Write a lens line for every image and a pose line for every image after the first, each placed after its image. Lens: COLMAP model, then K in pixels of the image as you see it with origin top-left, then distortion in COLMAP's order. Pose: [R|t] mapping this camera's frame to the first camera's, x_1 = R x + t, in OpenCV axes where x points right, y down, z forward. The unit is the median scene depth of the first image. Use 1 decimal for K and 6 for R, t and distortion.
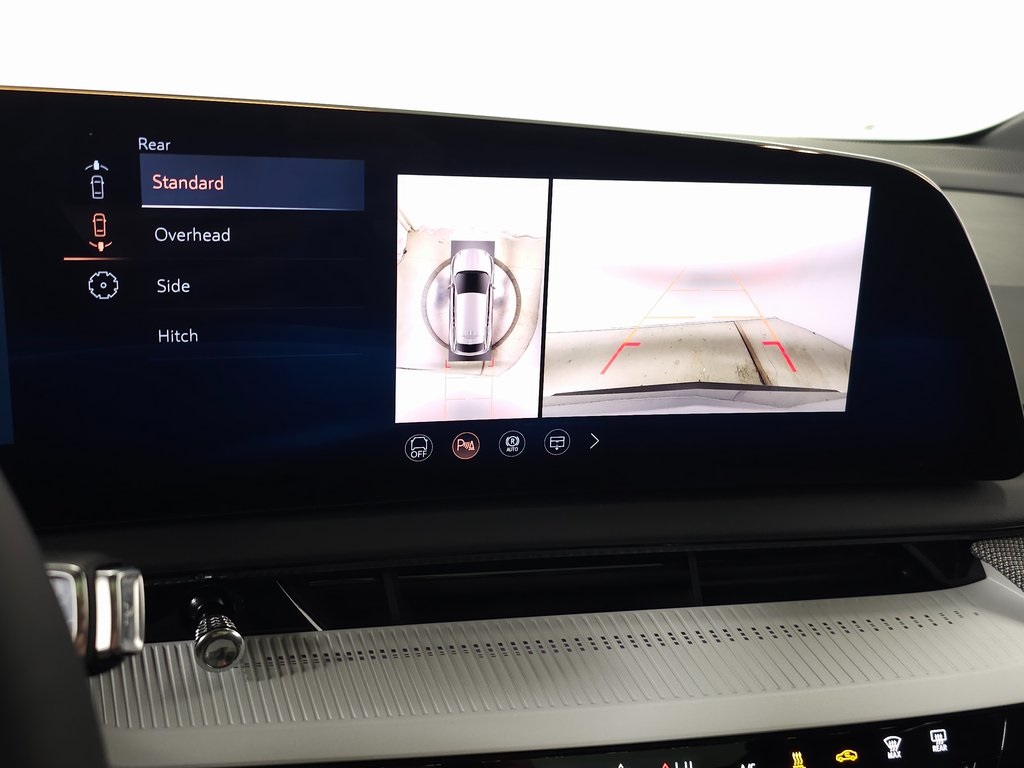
lens RADIAL K [[1074.0, 0, 519.7], [0, 1074.0, 379.7], [0, 0, 1]] dist [0.030350, 0.000000]
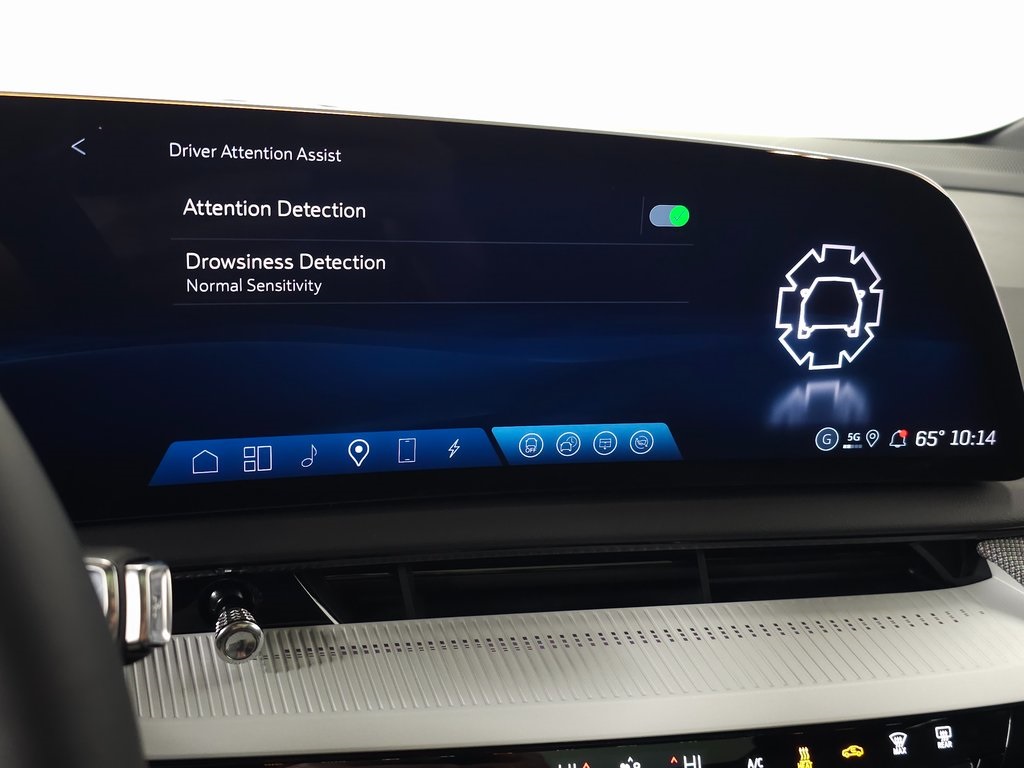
lens RADIAL K [[1074.0, 0, 517.4], [0, 1074.0, 370.8], [0, 0, 1]] dist [0.030350, 0.000000]
pose [[0.999928, 0.005369, -0.010775, -0.003814], [-0.005399, 0.999981, -0.002824, -0.005623], [0.010760, 0.002882, 0.999938, -0.021478]]
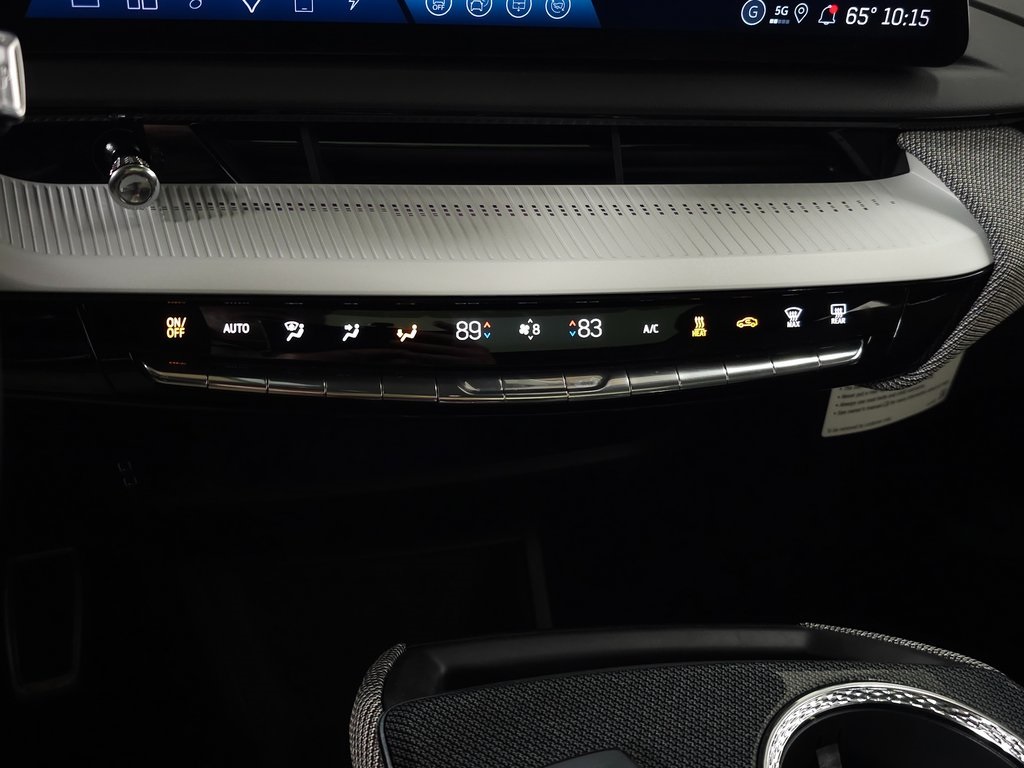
lens RADIAL K [[1074.0, 0, 516.6], [0, 1074.0, 376.4], [0, 0, 1]] dist [0.030350, 0.000000]
pose [[0.999567, 0.027512, 0.010414, 0.069807], [-0.029273, 0.965254, 0.259670, 0.136525], [-0.002908, -0.259862, 0.965641, -0.025604]]
